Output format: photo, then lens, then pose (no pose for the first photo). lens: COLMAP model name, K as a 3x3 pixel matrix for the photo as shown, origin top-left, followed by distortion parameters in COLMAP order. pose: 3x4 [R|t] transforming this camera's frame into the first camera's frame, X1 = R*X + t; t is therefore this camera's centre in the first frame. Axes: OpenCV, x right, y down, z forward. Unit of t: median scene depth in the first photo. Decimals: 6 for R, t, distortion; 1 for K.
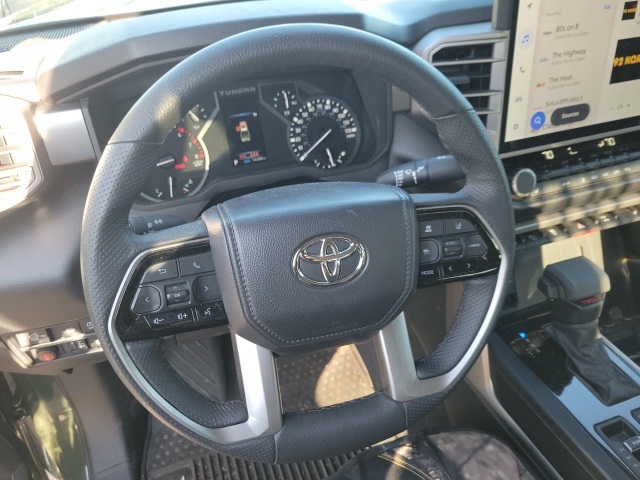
lens RADIAL K [[490.6, 0, 320.2], [0, 490.6, 241.9], [0, 0, 1]] dist [-0.010243, -0.004582]
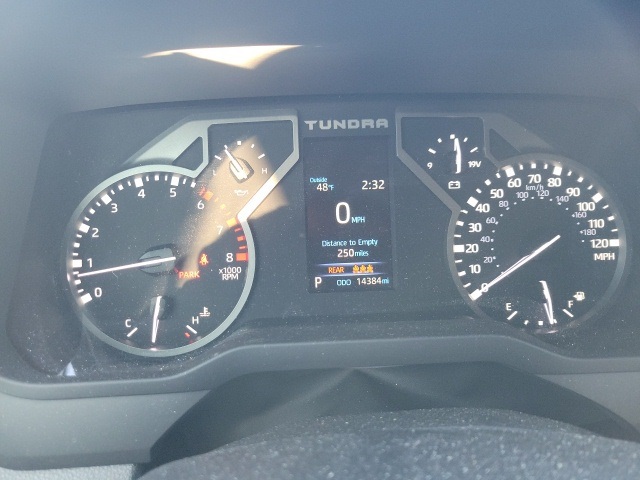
lens RADIAL K [[490.6, 0, 321.1], [0, 490.6, 237.8], [0, 0, 1]] dist [-0.010243, -0.004582]
pose [[0.955654, 0.134508, -0.261979, -0.059990], [-0.175341, 0.974615, -0.139215, -0.137255], [0.236603, 0.178977, 0.954980, 0.568819]]
